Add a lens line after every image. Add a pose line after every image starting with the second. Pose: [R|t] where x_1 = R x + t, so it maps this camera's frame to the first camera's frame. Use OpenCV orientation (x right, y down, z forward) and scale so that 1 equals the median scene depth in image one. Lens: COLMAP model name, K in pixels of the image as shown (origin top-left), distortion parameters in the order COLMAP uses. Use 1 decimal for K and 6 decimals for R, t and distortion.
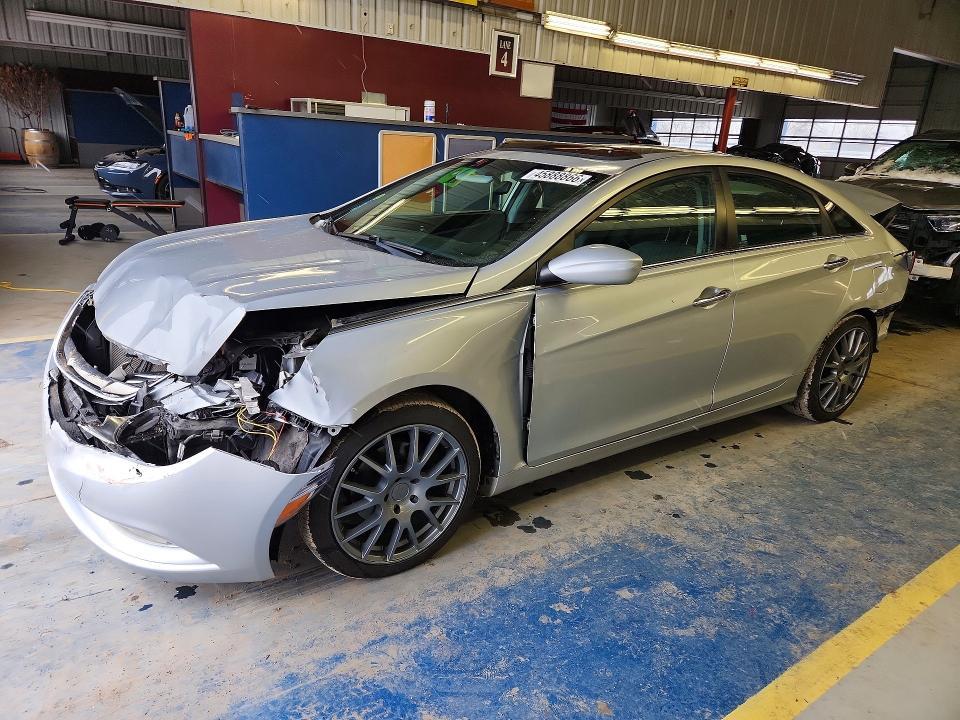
lens RADIAL K [[672.1, 0, 476.0], [0, 672.1, 361.4], [0, 0, 1]] dist [0.095385, -0.070520]
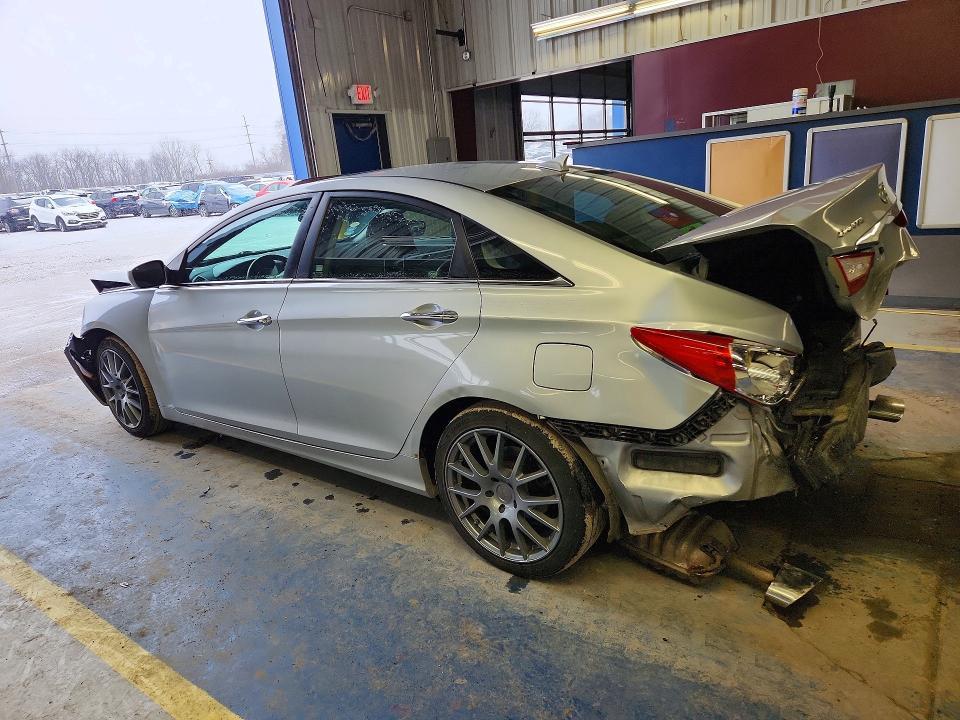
lens RADIAL K [[672.1, 0, 476.0], [0, 672.1, 361.4], [0, 0, 1]] dist [0.095385, -0.070520]
pose [[0.255360, 0.183361, -0.949300, 1.103576], [-0.197354, 0.971065, 0.134478, -0.186378], [0.946490, 0.153008, 0.284158, 0.792057]]
